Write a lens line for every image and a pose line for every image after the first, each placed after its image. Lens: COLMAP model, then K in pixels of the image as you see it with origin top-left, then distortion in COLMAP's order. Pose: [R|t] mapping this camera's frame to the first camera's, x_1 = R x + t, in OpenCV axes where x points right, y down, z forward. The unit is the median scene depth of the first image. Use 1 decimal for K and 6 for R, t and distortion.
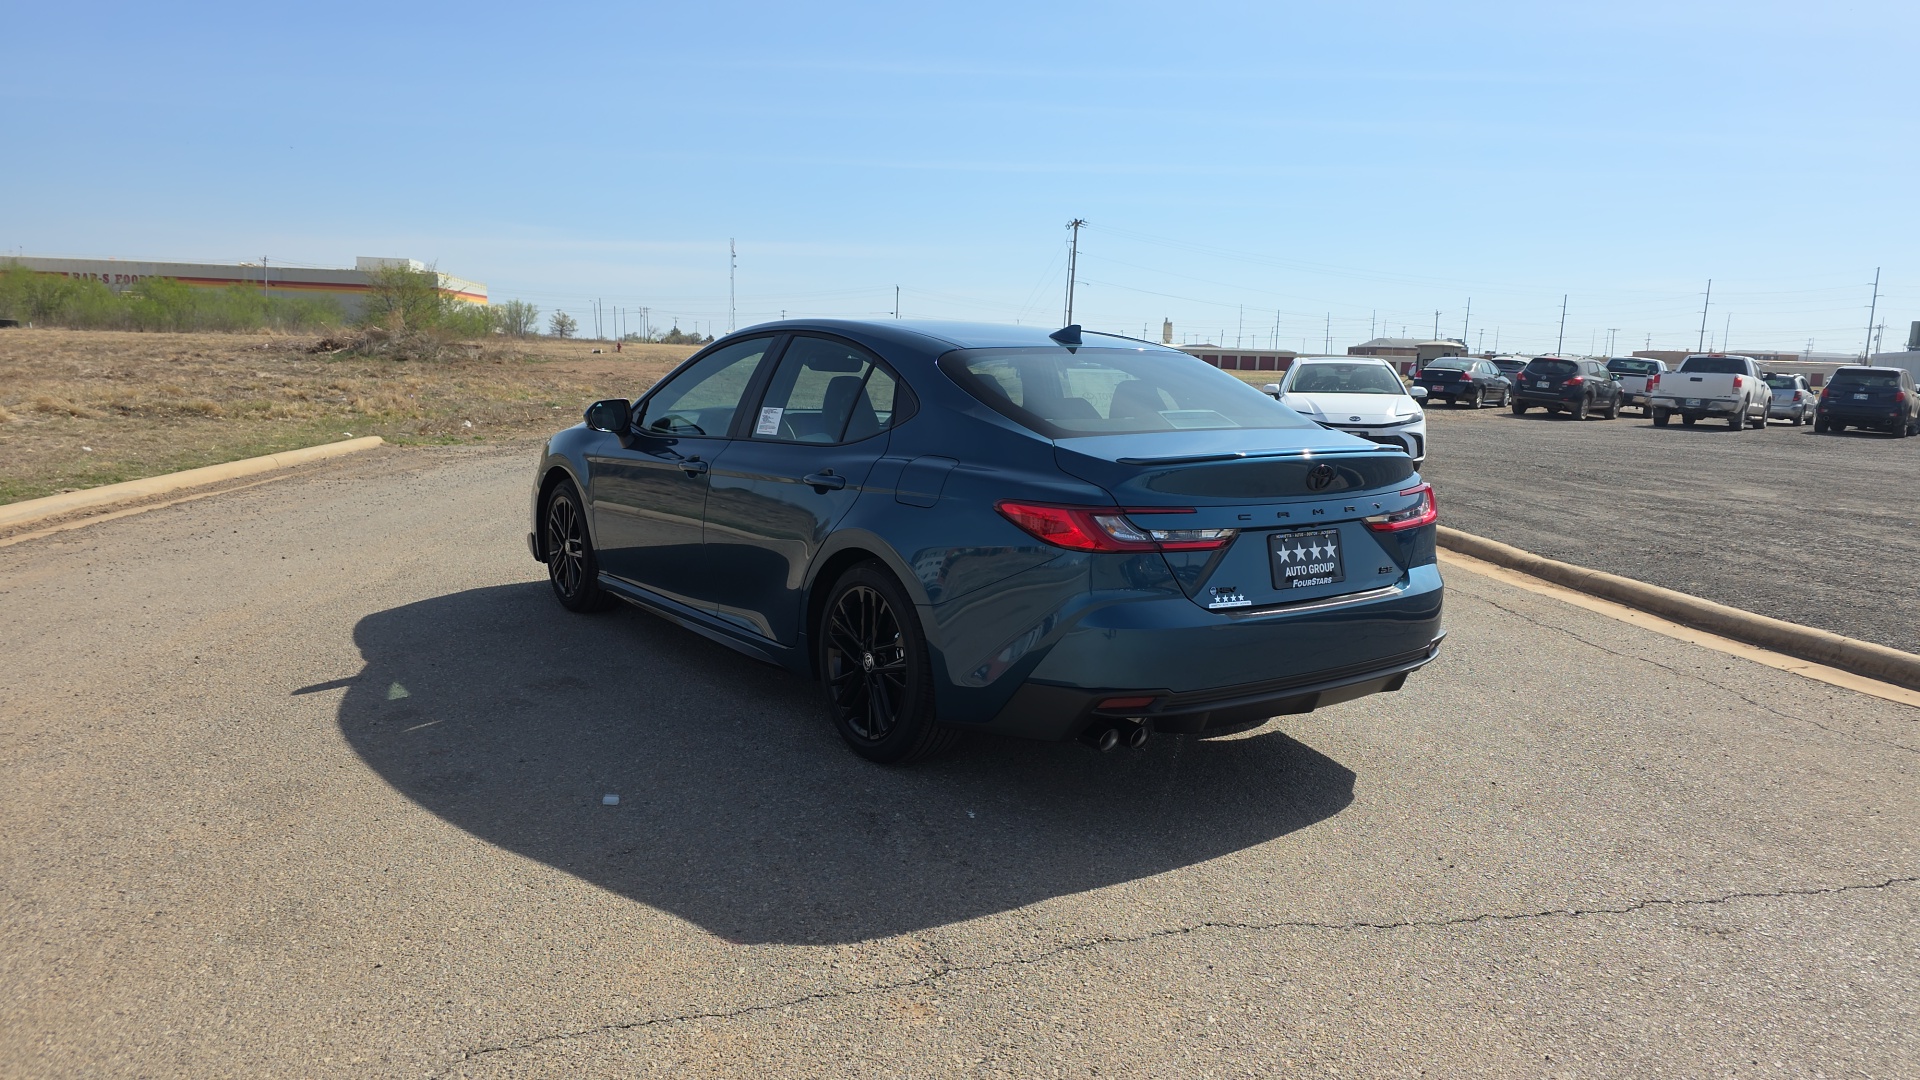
lens RADIAL K [[1309.9, 0, 968.4], [0, 1309.9, 559.1], [0, 0, 1]] dist [0.044077, -0.048959]
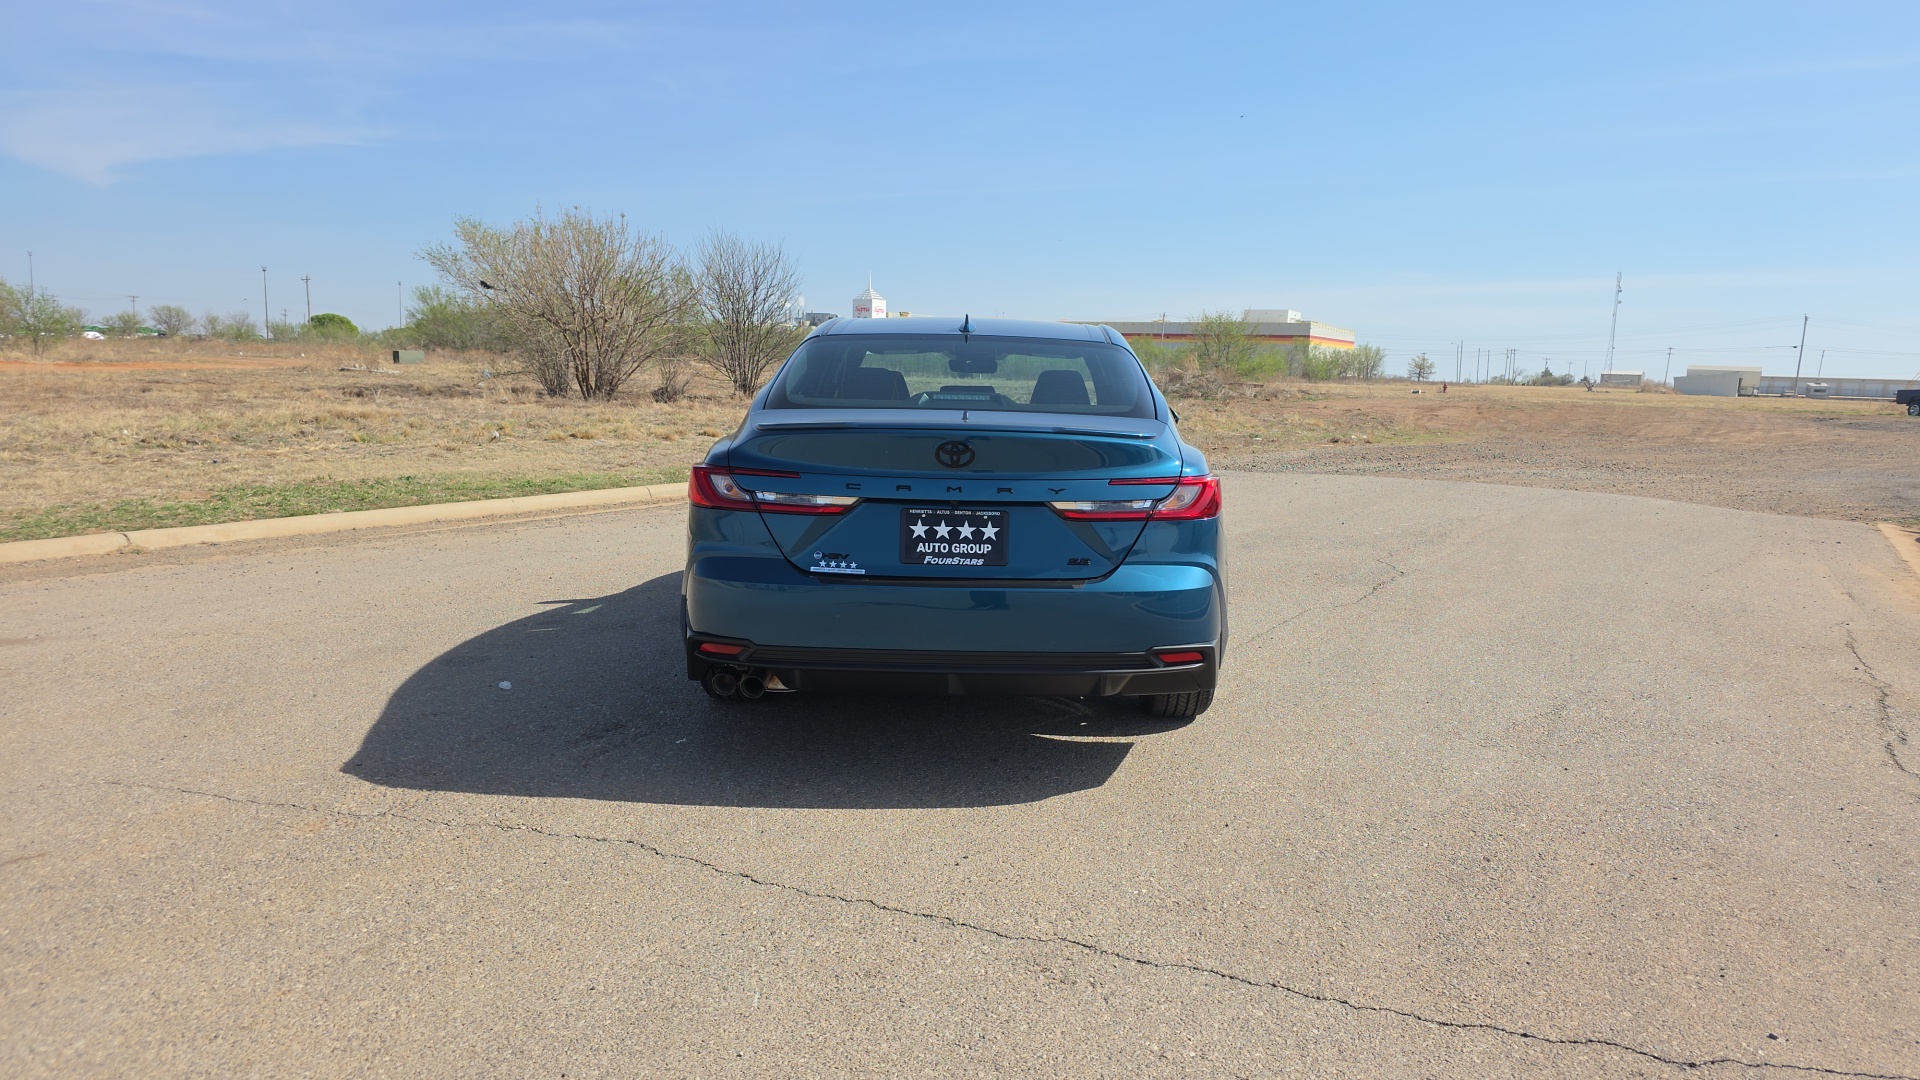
lens RADIAL K [[1309.9, 0, 975.8], [0, 1309.9, 535.2], [0, 0, 1]] dist [0.044077, -0.048959]
pose [[0.785317, 0.067069, -0.615450, 0.869781], [-0.099458, 0.994870, -0.018492, 0.014572], [0.611053, 0.075734, 0.787959, 0.239245]]
